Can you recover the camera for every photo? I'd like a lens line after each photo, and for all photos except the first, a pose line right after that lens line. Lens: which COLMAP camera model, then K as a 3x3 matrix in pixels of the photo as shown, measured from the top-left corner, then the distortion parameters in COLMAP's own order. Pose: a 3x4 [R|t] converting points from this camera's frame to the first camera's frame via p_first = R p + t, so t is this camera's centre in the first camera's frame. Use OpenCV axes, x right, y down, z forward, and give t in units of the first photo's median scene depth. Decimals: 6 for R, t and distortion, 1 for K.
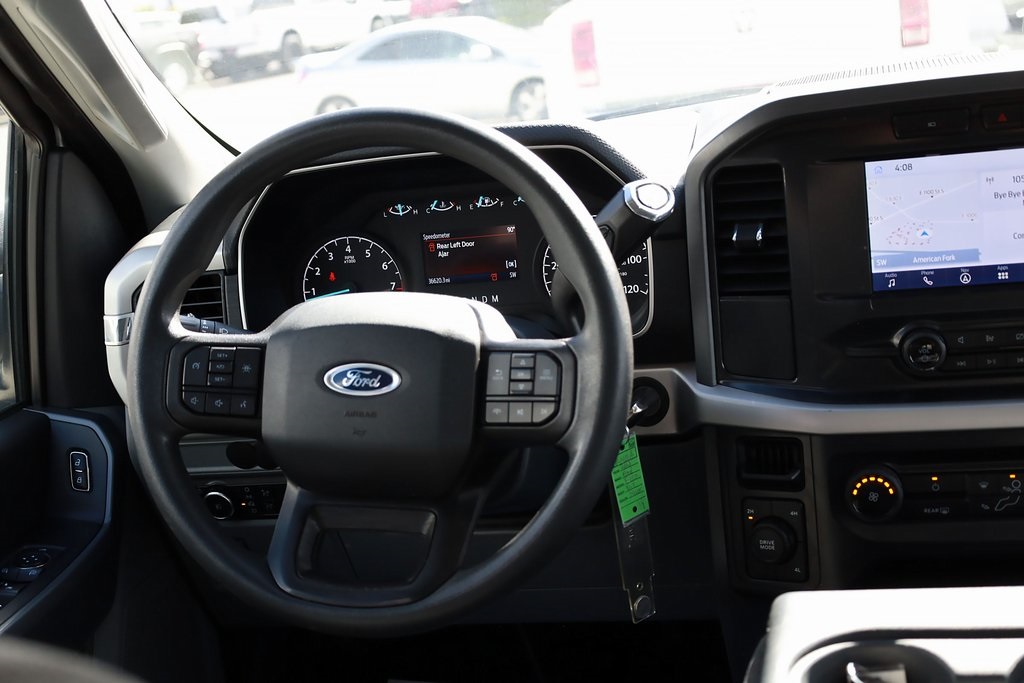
lens RADIAL K [[1463.3, 0, 517.9], [0, 1463.3, 351.4], [0, 0, 1]] dist [-0.011215, 0.000000]
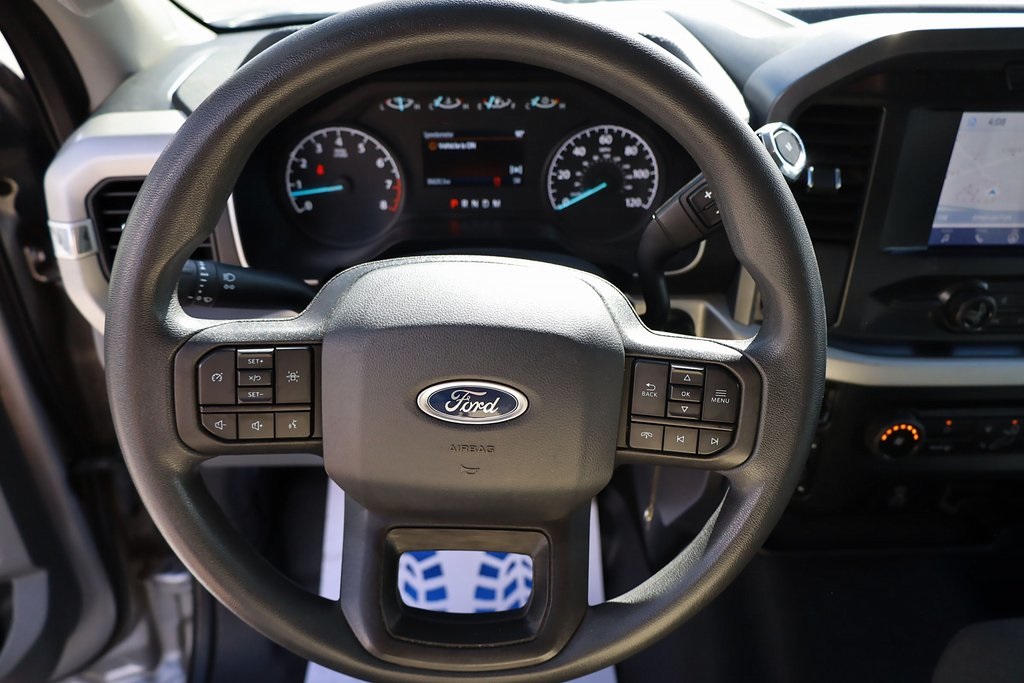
lens RADIAL K [[700.6, 0, 515.1], [0, 700.6, 349.3], [0, 0, 1]] dist [-0.014864, -0.005007]
pose [[0.956411, -0.037523, 0.289605, -0.170984], [-0.056246, 0.949472, 0.308772, -0.105845], [-0.286558, -0.311602, 0.905974, 0.628902]]
